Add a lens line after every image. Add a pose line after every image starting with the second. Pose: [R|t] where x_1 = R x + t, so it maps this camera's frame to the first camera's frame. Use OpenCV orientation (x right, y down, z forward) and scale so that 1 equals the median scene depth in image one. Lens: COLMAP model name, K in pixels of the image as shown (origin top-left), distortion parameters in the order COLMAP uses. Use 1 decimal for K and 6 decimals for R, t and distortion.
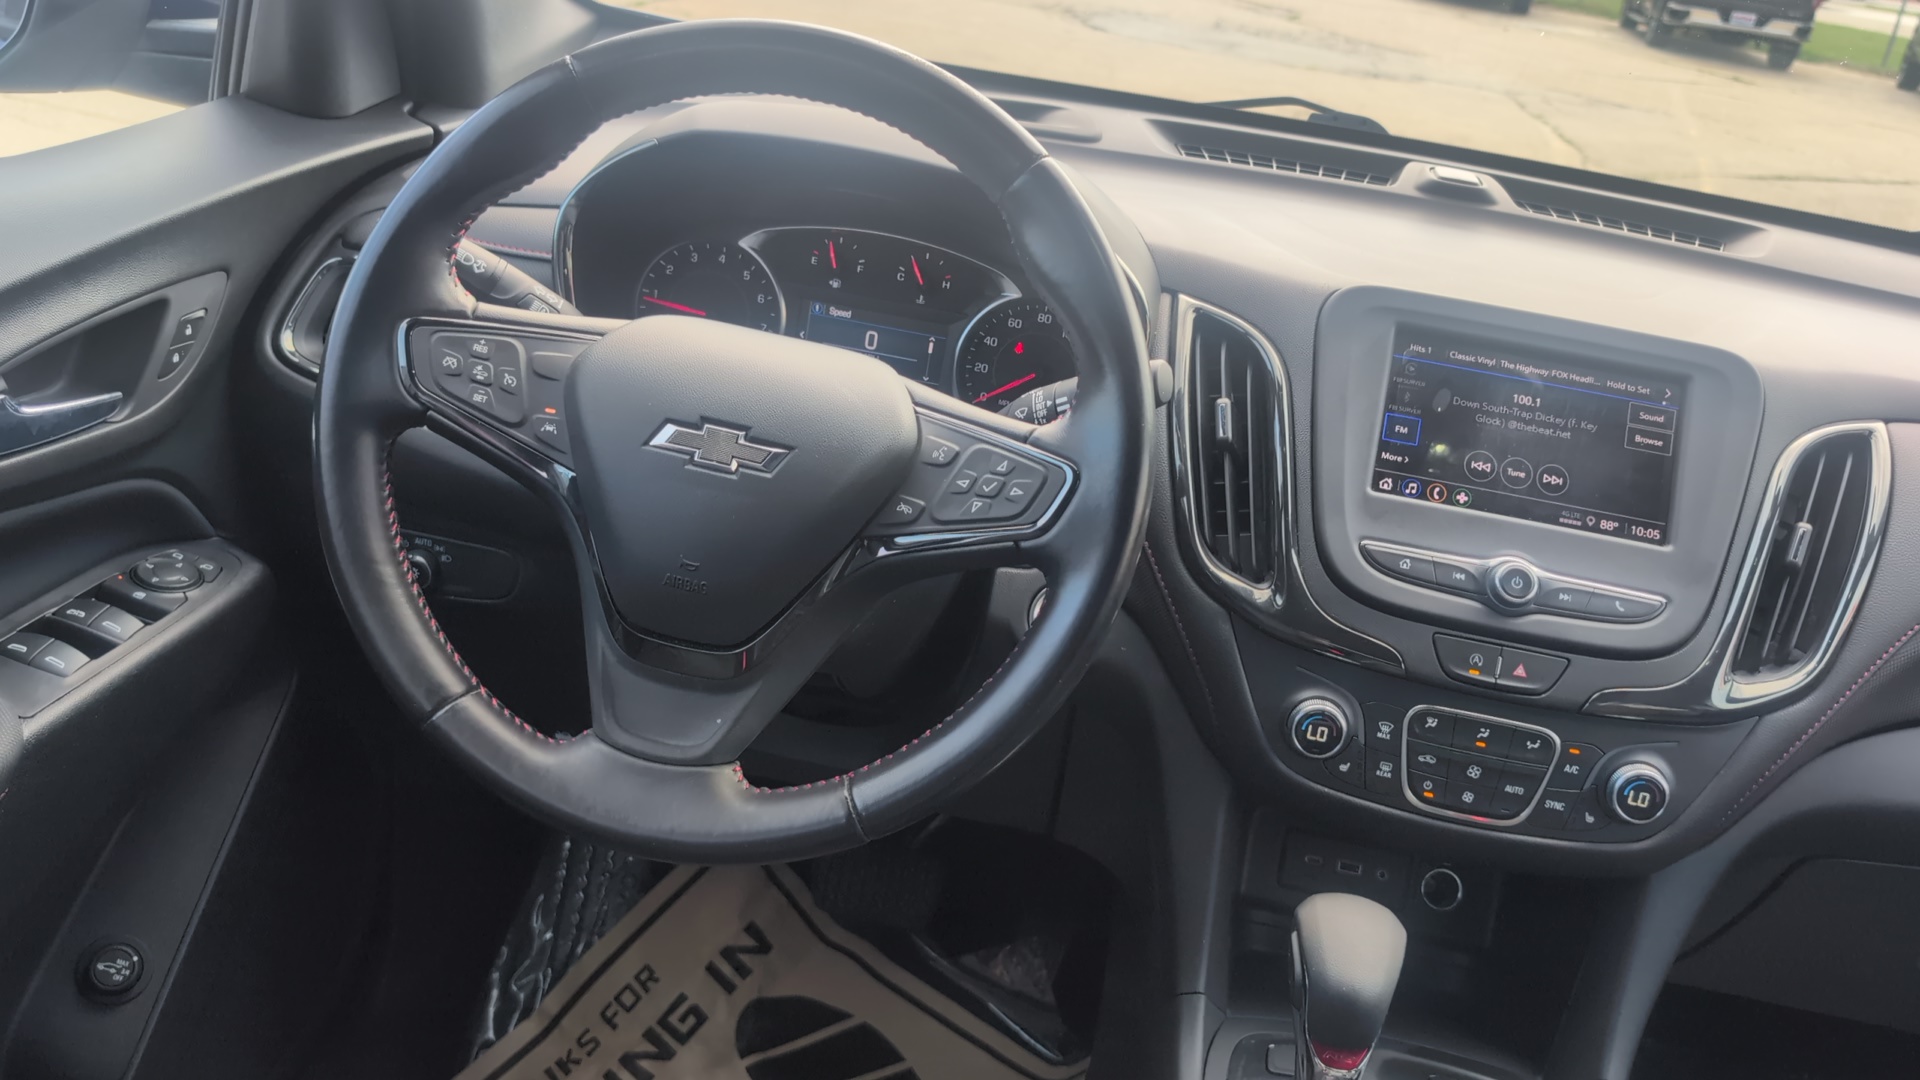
lens RADIAL K [[1607.1, 0, 979.5], [0, 1607.1, 525.1], [0, 0, 1]] dist [0.031118, -0.052654]
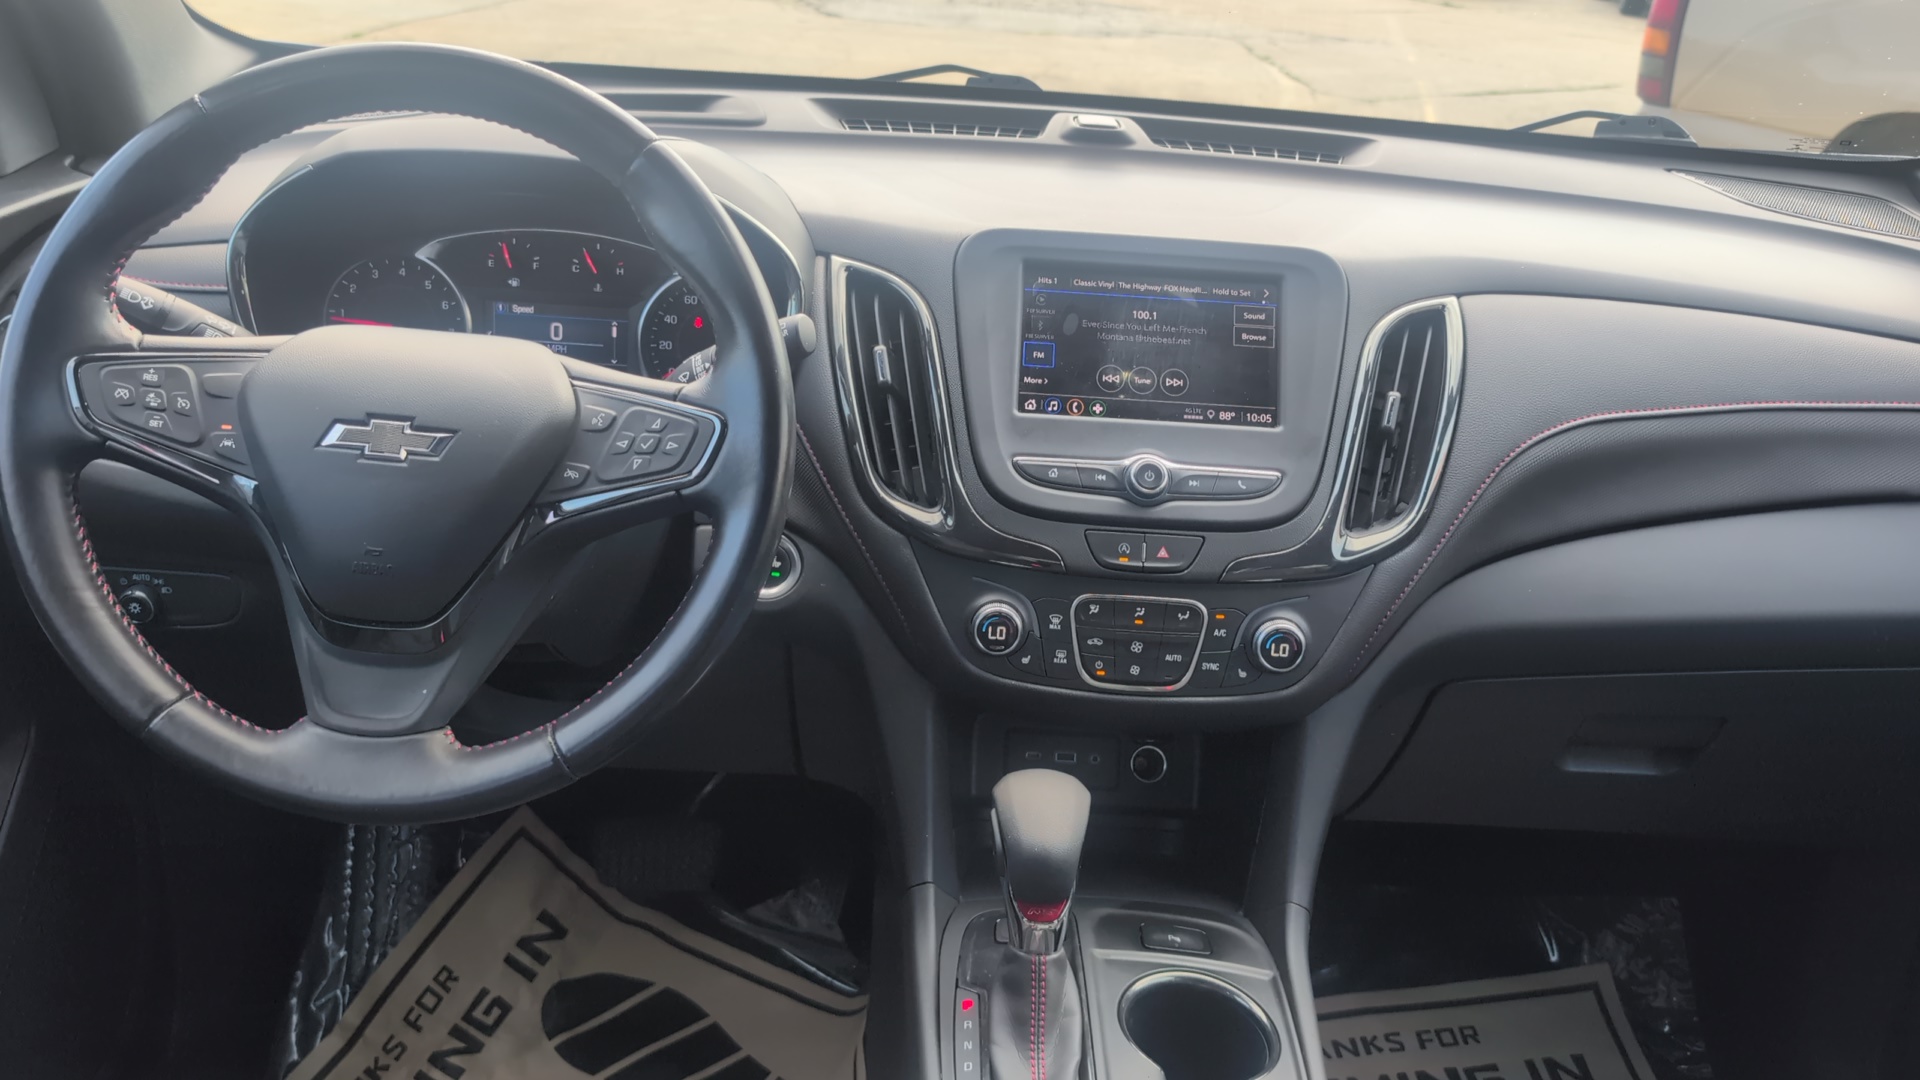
lens RADIAL K [[1607.1, 0, 972.7], [0, 1607.1, 530.0], [0, 0, 1]] dist [0.031118, -0.052654]
pose [[0.984886, -0.132408, 0.111657, 0.078321], [0.131102, 0.991187, 0.018988, 0.034932], [-0.113187, -0.004063, 0.993565, -0.100534]]
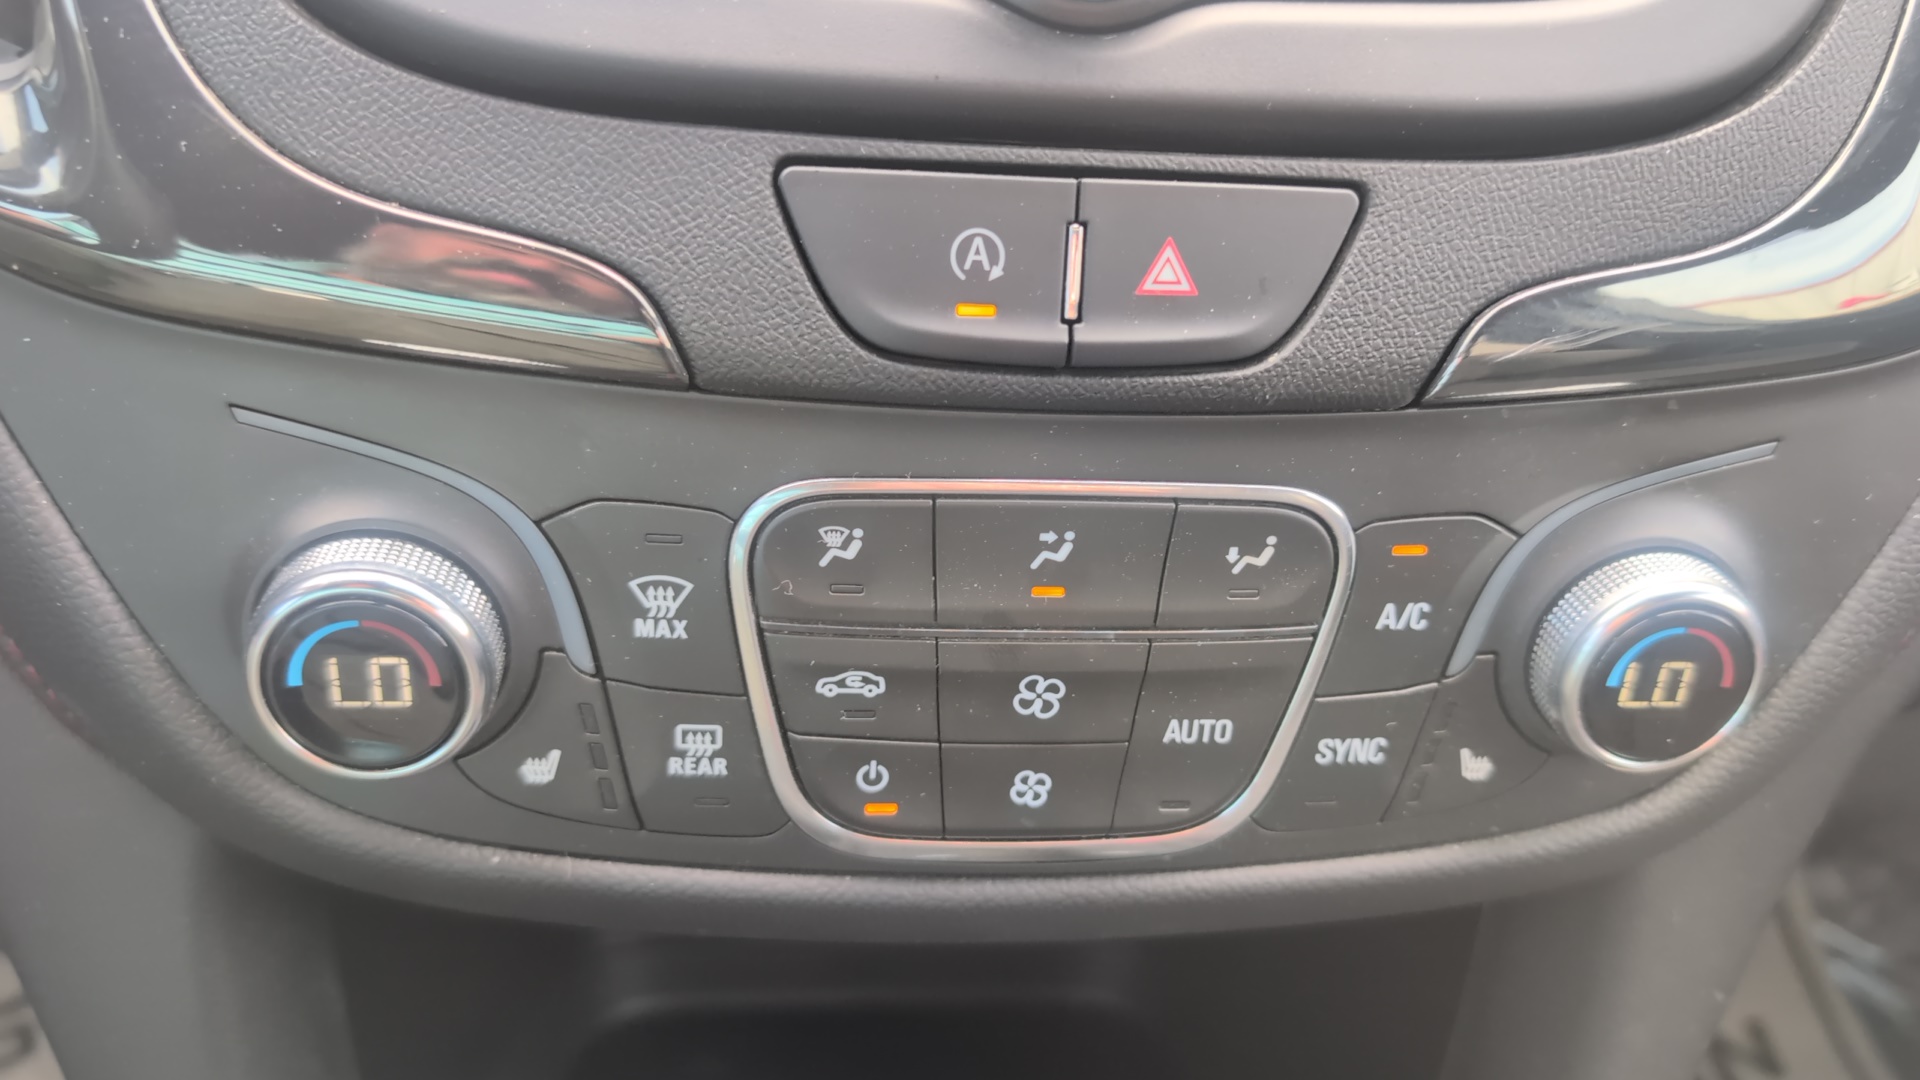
lens RADIAL K [[1607.1, 0, 951.7], [0, 1607.1, 538.5], [0, 0, 1]] dist [0.031118, -0.052654]
pose [[0.973813, -0.186058, 0.130656, 0.261412], [0.146354, 0.952799, 0.265997, 0.059616], [-0.173980, -0.239910, 0.955078, 0.757117]]
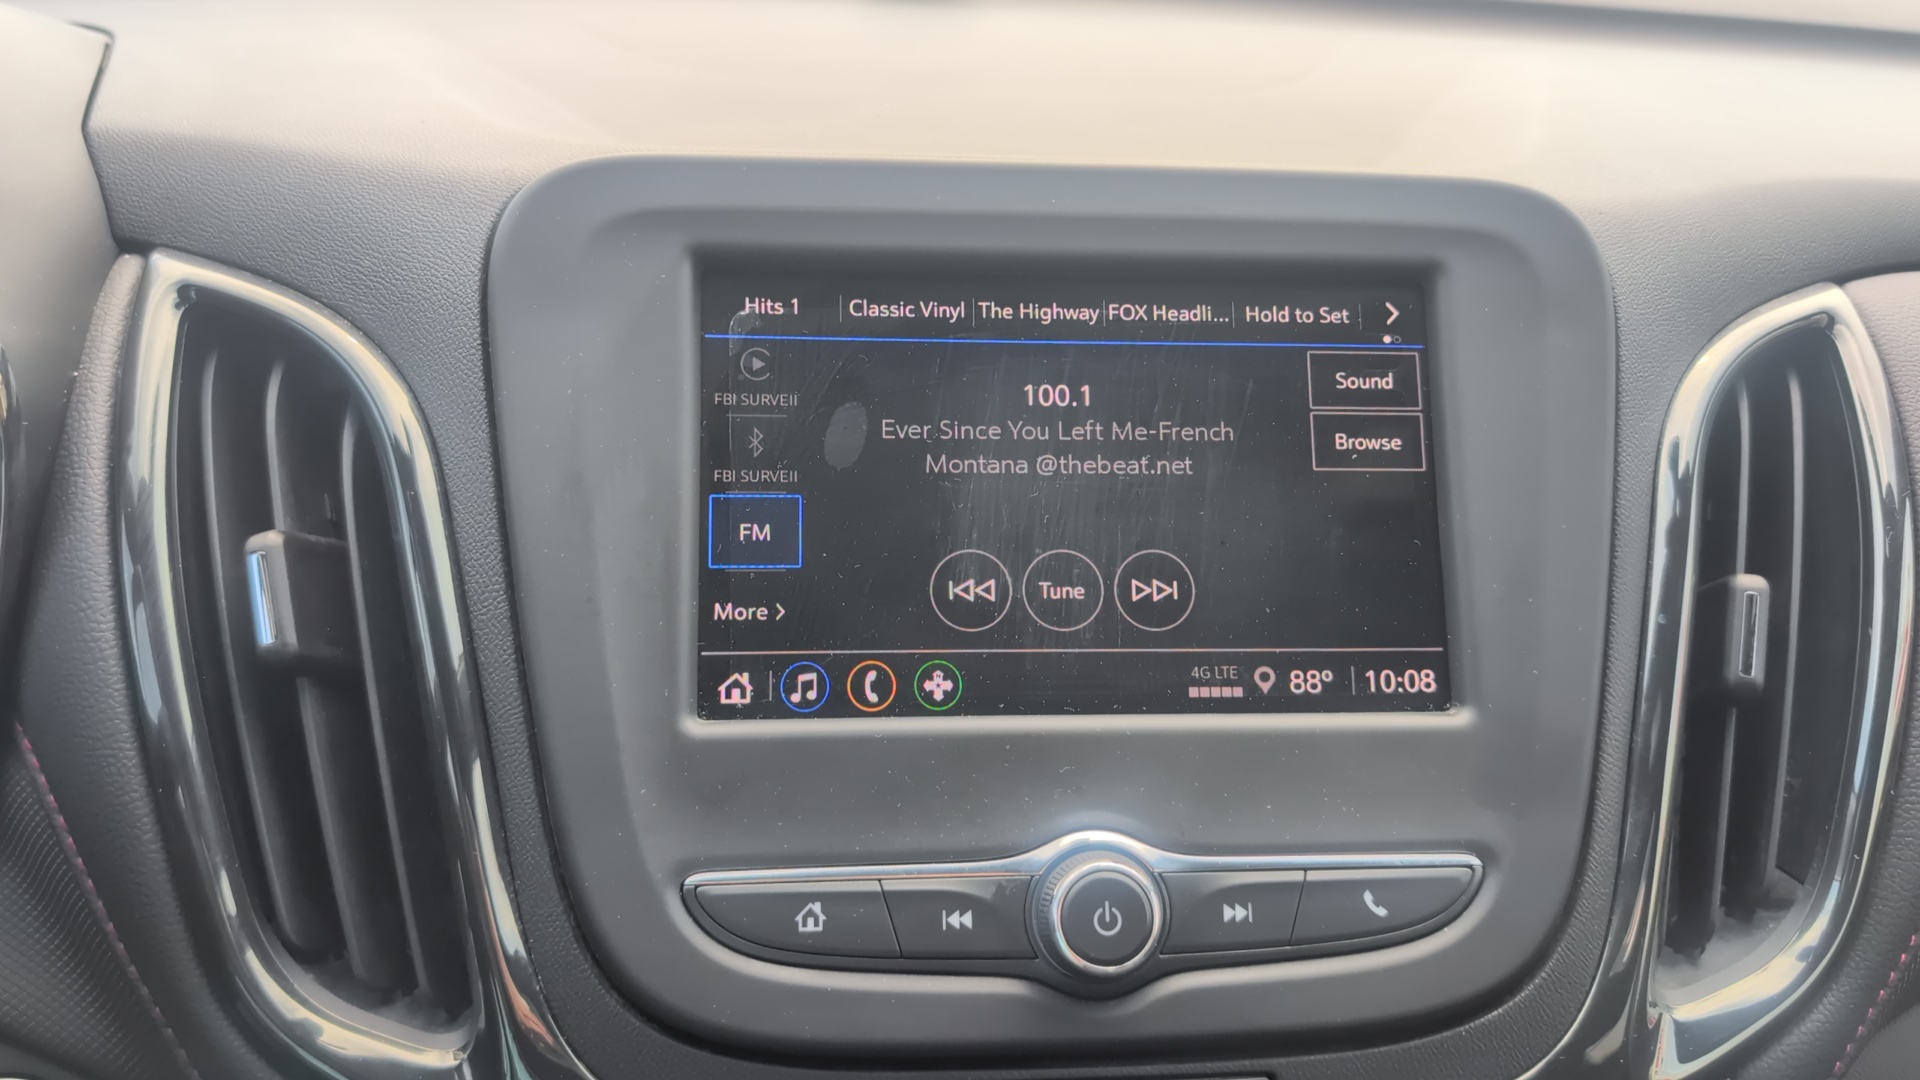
lens RADIAL K [[1607.1, 0, 901.6], [0, 1607.1, 537.7], [0, 0, 1]] dist [0.031118, -0.052654]
pose [[0.968973, -0.192242, 0.155355, 0.241030], [0.179105, 0.979264, 0.094674, -0.088832], [-0.170334, -0.063911, 0.983312, 0.636953]]
